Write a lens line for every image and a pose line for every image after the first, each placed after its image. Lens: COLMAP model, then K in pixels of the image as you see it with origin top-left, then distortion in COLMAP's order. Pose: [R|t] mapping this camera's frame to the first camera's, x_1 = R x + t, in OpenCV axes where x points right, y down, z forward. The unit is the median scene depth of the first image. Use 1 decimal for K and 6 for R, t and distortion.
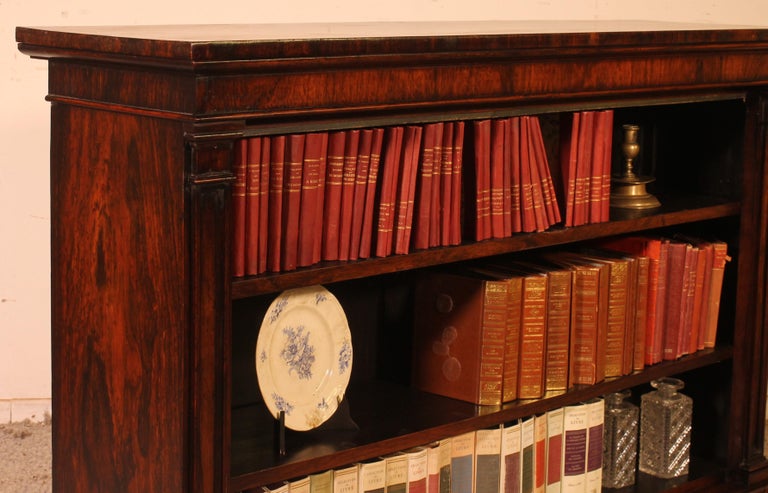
lens RADIAL K [[1585.7, 0, 383.0], [0, 1585.7, 219.7], [0, 0, 1]] dist [0.023536, 0.270411]
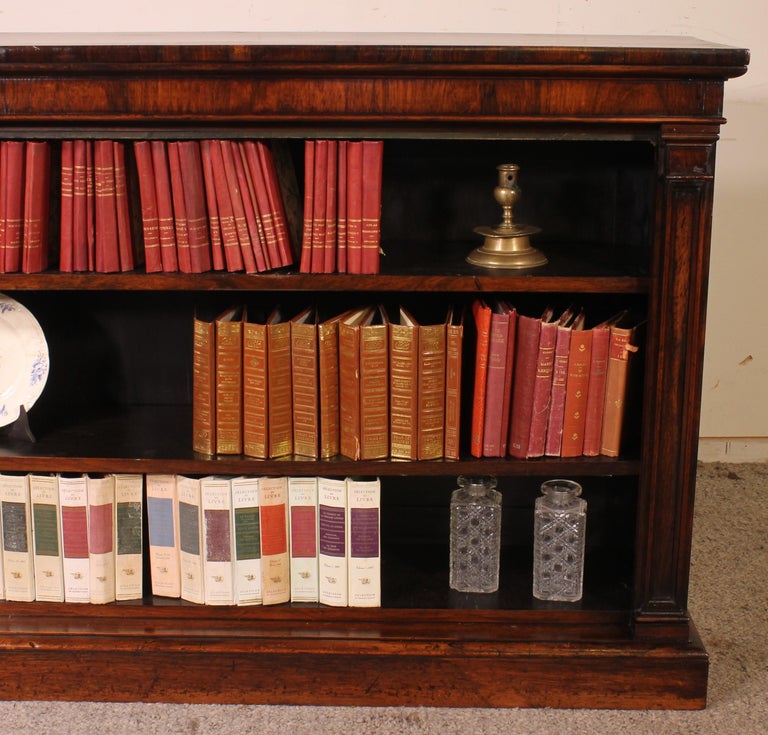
lens RADIAL K [[1408.1, 0, 384.3], [0, 1408.1, 355.5], [0, 0, 1]] dist [-0.089409, 0.091639]
pose [[0.701390, 0.162641, -0.693974, 0.698464], [-0.099172, 0.986417, 0.130947, -0.056870], [0.705845, -0.023023, 0.707992, 0.493594]]
